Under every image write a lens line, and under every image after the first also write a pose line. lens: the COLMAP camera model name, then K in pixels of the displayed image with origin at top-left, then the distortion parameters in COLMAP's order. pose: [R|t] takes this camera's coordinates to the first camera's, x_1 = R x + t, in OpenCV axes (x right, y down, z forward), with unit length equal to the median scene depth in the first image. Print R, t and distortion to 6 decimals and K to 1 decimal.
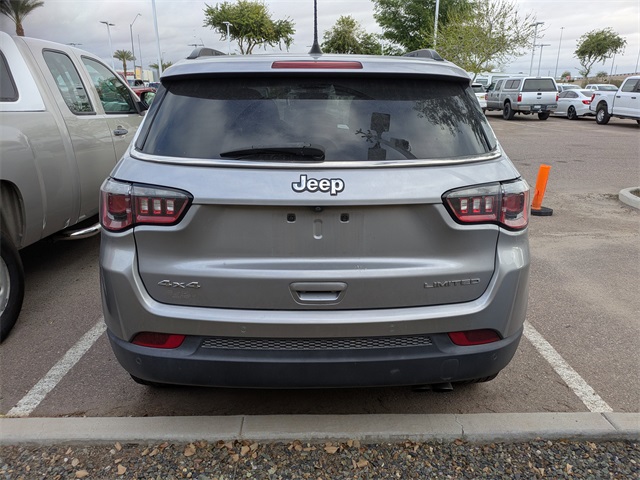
lens RADIAL K [[483.8, 0, 323.1], [0, 483.8, 263.7], [0, 0, 1]] dist [0.024382, -0.004457]
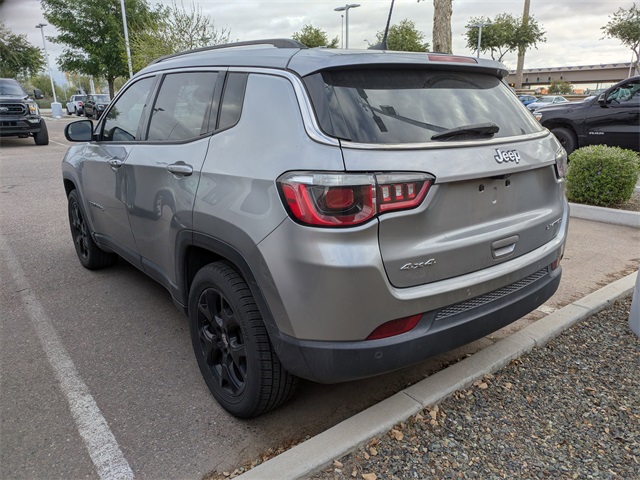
lens RADIAL K [[483.8, 0, 323.1], [0, 483.8, 263.7], [0, 0, 1]] dist [0.024382, -0.004457]
pose [[0.791850, -0.201578, 0.576489, -1.050980], [0.213645, 0.975745, 0.047727, -0.052844], [-0.572127, 0.085372, 0.815710, 0.271918]]
